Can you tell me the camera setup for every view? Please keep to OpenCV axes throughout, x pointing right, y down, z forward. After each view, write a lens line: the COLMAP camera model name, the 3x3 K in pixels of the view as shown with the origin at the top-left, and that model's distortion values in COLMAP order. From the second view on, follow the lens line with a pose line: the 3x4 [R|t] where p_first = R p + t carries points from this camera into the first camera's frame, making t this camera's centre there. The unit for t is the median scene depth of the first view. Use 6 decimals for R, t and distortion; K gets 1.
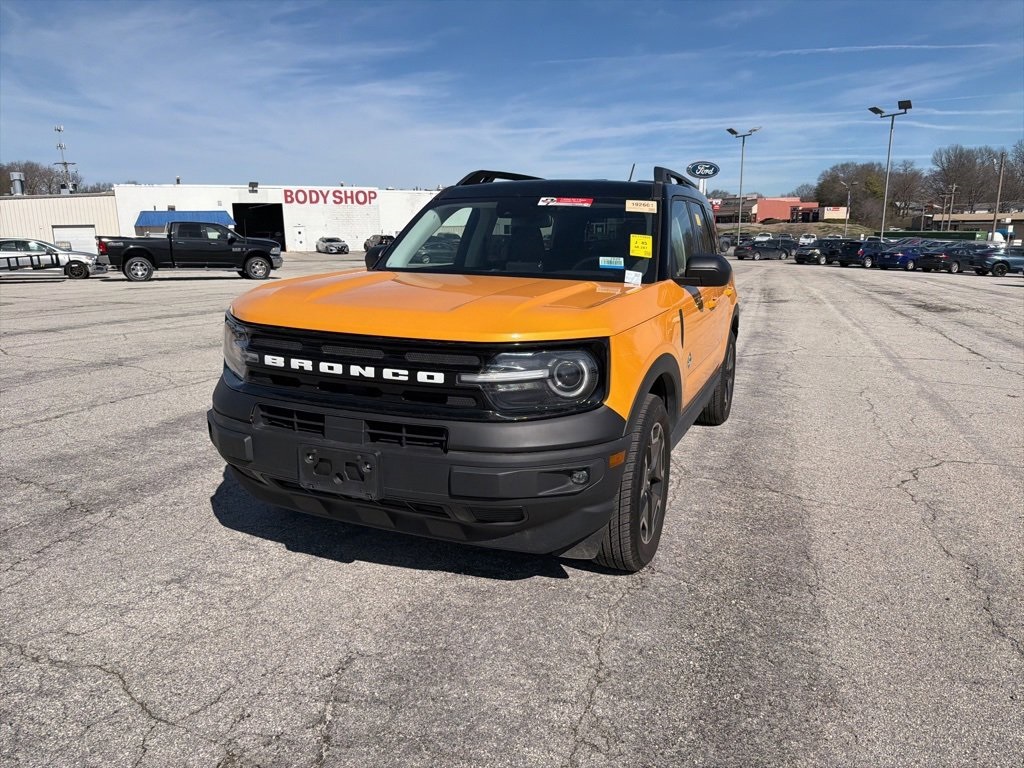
lens RADIAL K [[729.5, 0, 514.6], [0, 729.5, 383.9], [0, 0, 1]] dist [0.023292, -0.035728]
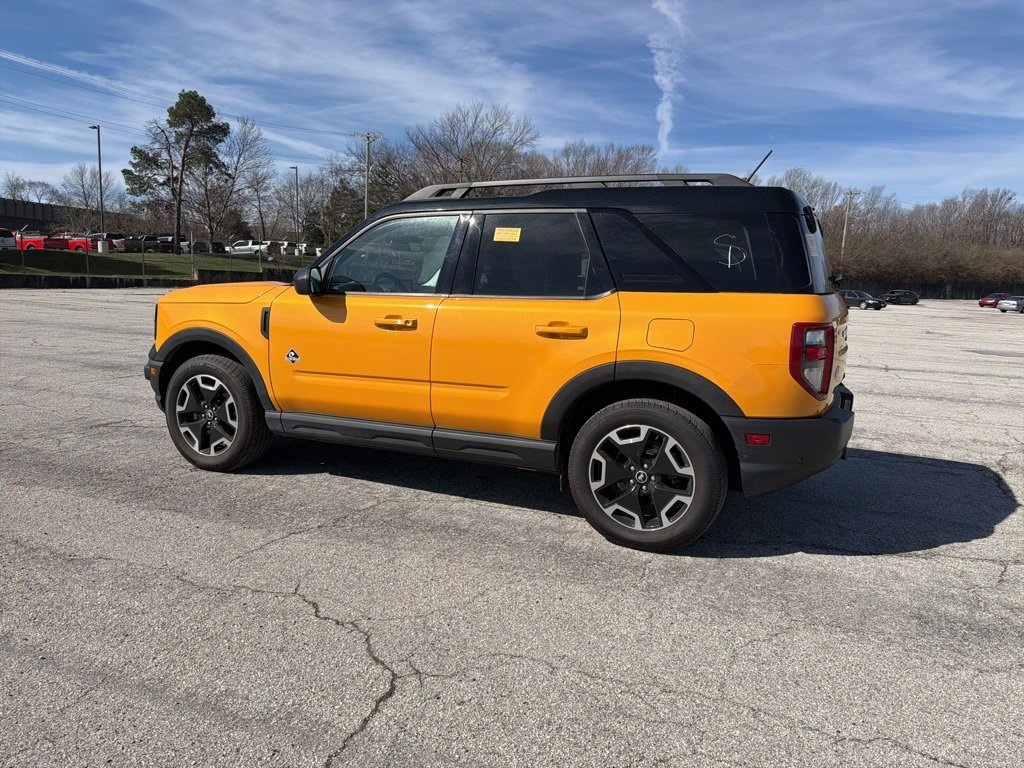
lens RADIAL K [[726.2, 0, 512.0], [0, 726.2, 384.0], [0, 0, 1]] dist [0.039590, -0.060086]
pose [[-0.029847, 0.134559, -0.990456, 1.317751], [-0.222000, 0.965256, 0.137826, -0.216542], [0.974590, 0.223995, 0.001062, 1.294021]]
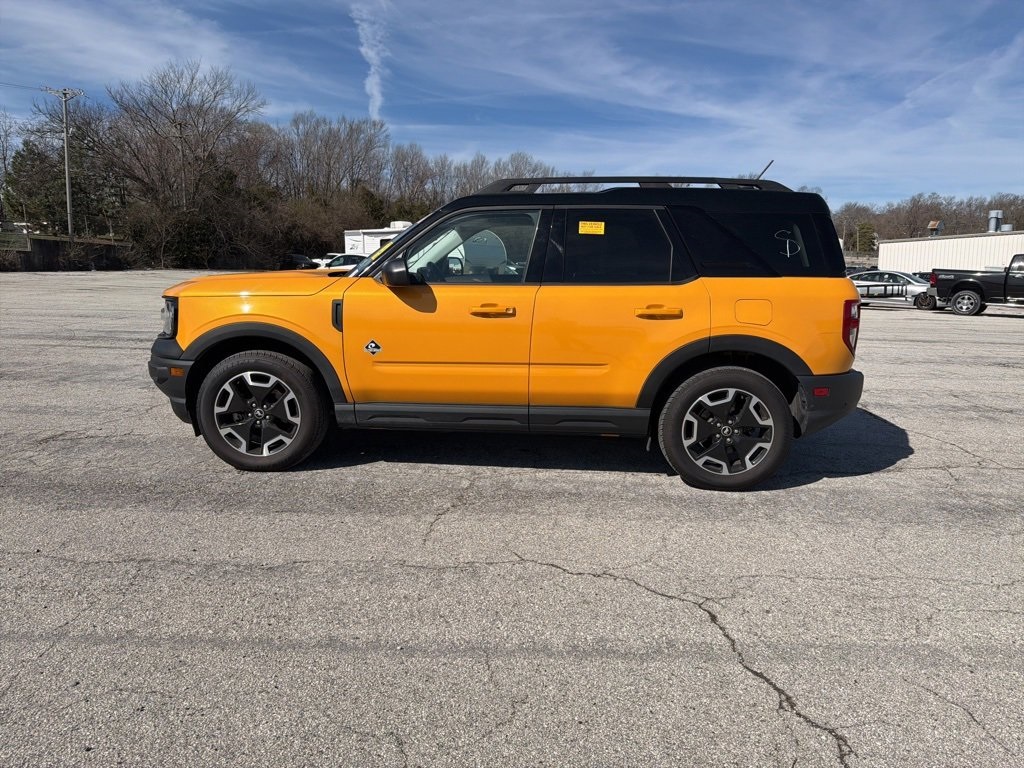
lens RADIAL K [[729.5, 0, 514.6], [0, 729.5, 383.9], [0, 0, 1]] dist [0.023292, -0.035728]
pose [[0.334034, 0.153646, -0.929954, 1.341364], [-0.200730, 0.975588, 0.089084, -0.118751], [0.920939, 0.156913, 0.356721, 0.773242]]
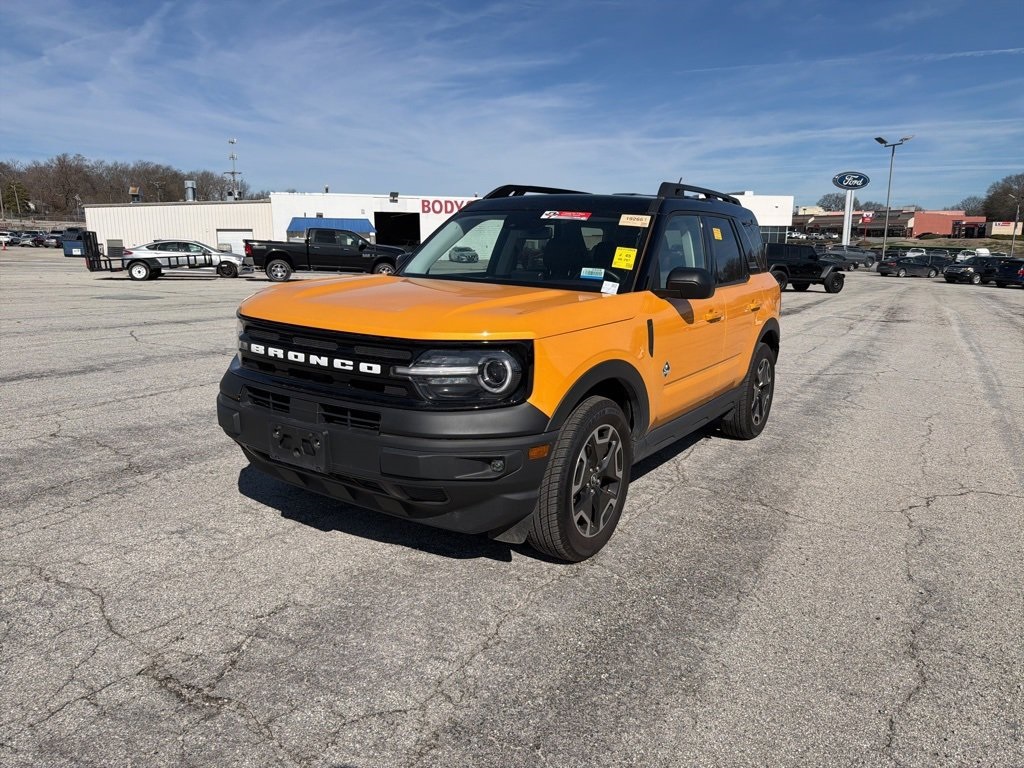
lens RADIAL K [[726.2, 0, 512.0], [0, 726.2, 384.0], [0, 0, 1]] dist [0.039590, -0.060086]
pose [[0.982940, 0.052368, -0.176314, 0.197300], [-0.054461, 0.998491, -0.007051, 0.007414], [0.175679, 0.016533, 0.984309, -0.052868]]
